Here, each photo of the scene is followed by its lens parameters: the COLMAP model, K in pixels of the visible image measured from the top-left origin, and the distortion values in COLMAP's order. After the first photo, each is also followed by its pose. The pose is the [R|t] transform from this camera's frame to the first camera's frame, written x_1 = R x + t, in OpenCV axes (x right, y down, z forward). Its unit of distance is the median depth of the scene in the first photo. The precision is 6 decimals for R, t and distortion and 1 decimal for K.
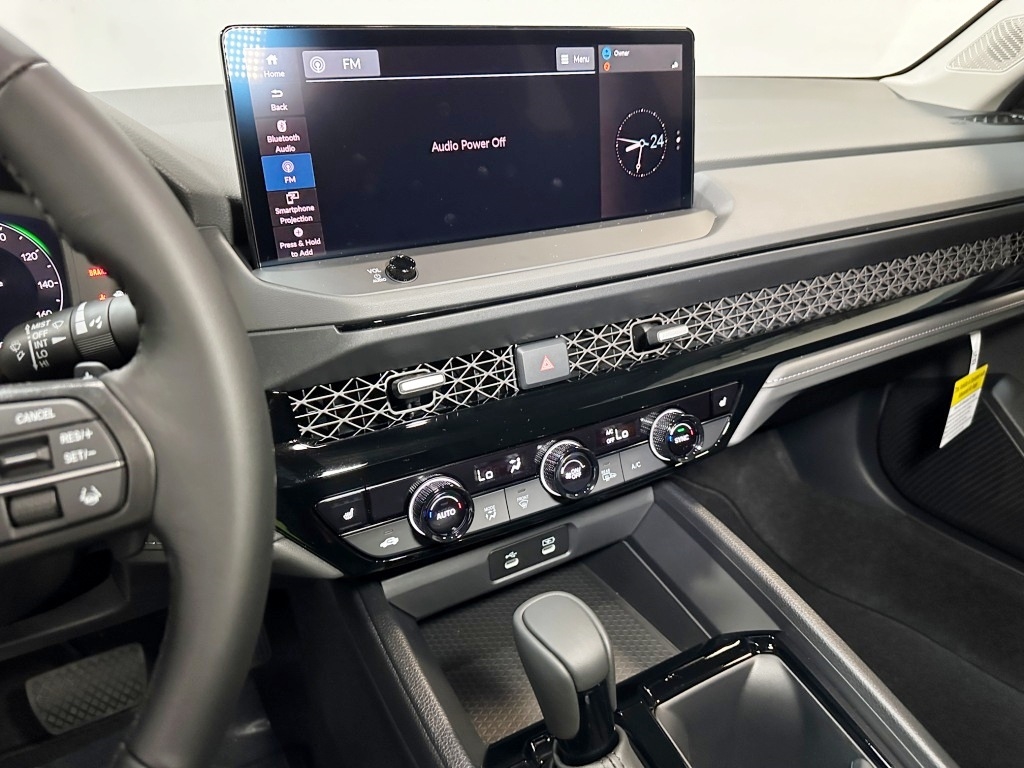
lens RADIAL K [[722.7, 0, 512.0], [0, 722.7, 384.0], [0, 0, 1]] dist [0.073764, -0.112217]
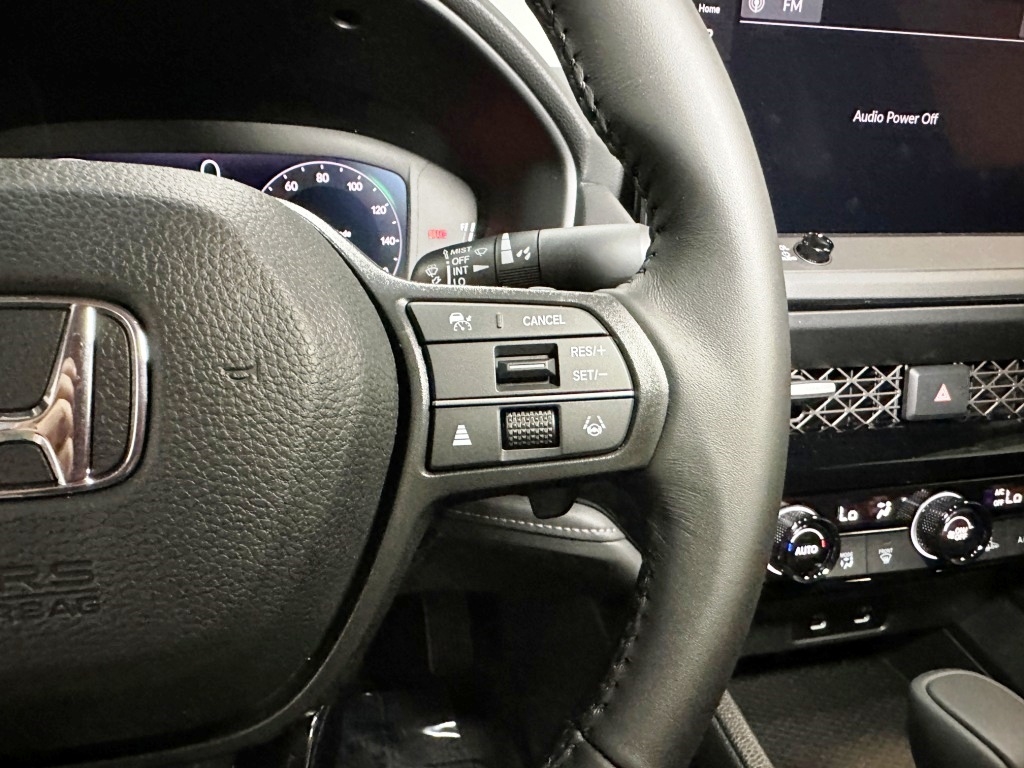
lens RADIAL K [[727.6, 0, 471.9], [0, 727.6, 431.7], [0, 0, 1]] dist [-0.040301, 0.029840]
pose [[0.956486, 0.157164, -0.245834, -0.247365], [-0.157695, 0.987330, 0.017654, 0.081294], [0.245494, 0.021881, 0.969151, 0.088711]]
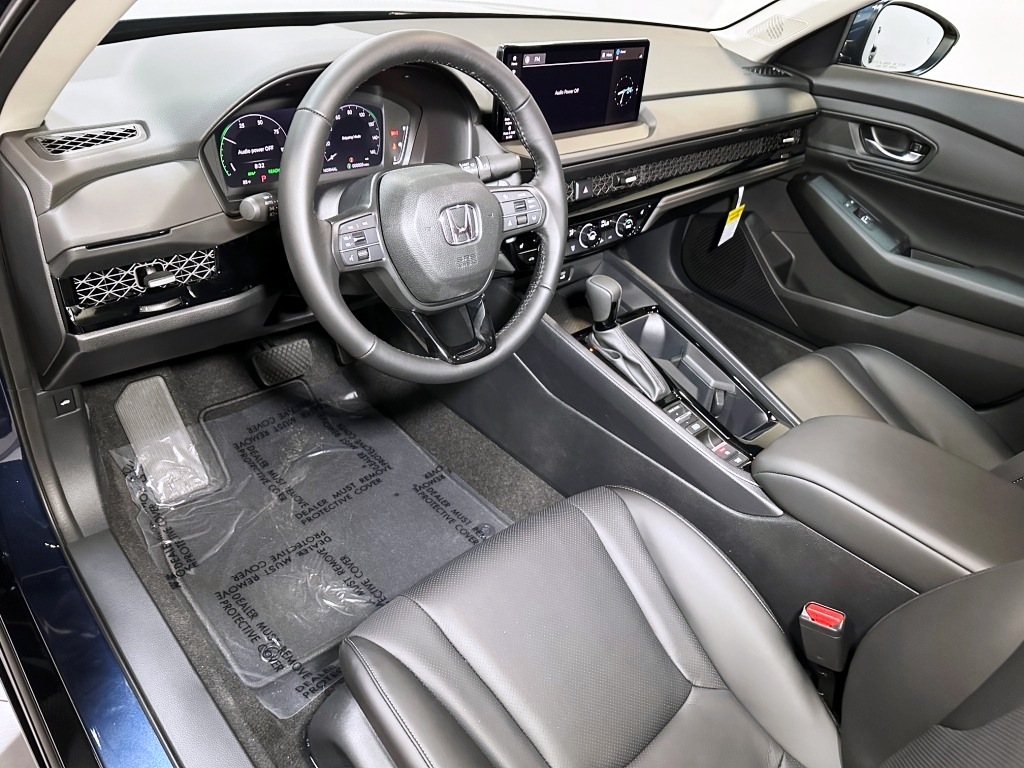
lens RADIAL K [[712.8, 0, 512.0], [0, 712.8, 384.0], [0, 0, 1]] dist [0.146918, -0.320046]
pose [[0.961582, -0.011537, 0.274276, -0.836840], [-0.050205, 0.974875, 0.217021, 0.092310], [-0.269888, -0.222453, 0.936843, -1.299915]]
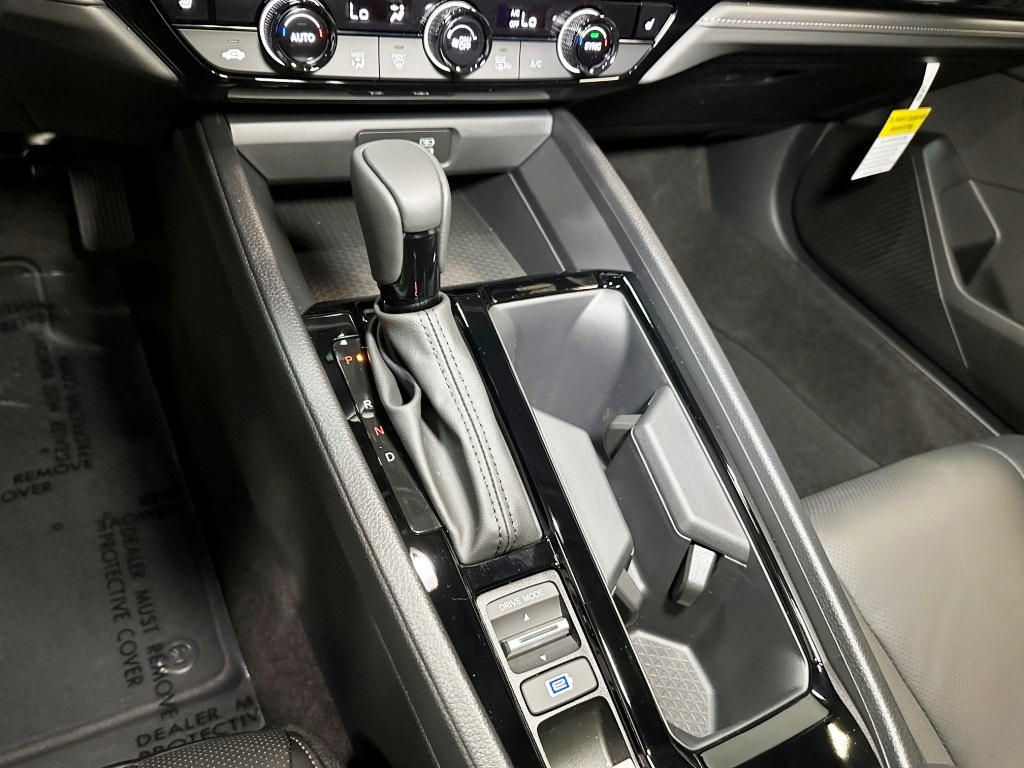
lens RADIAL K [[722.7, 0, 512.0], [0, 722.7, 384.0], [0, 0, 1]] dist [0.073764, -0.112217]
pose [[0.971729, 0.192339, 0.136926, 0.099838], [-0.228459, 0.912346, 0.339751, 0.181882], [-0.059577, -0.361428, 0.930495, 0.022411]]
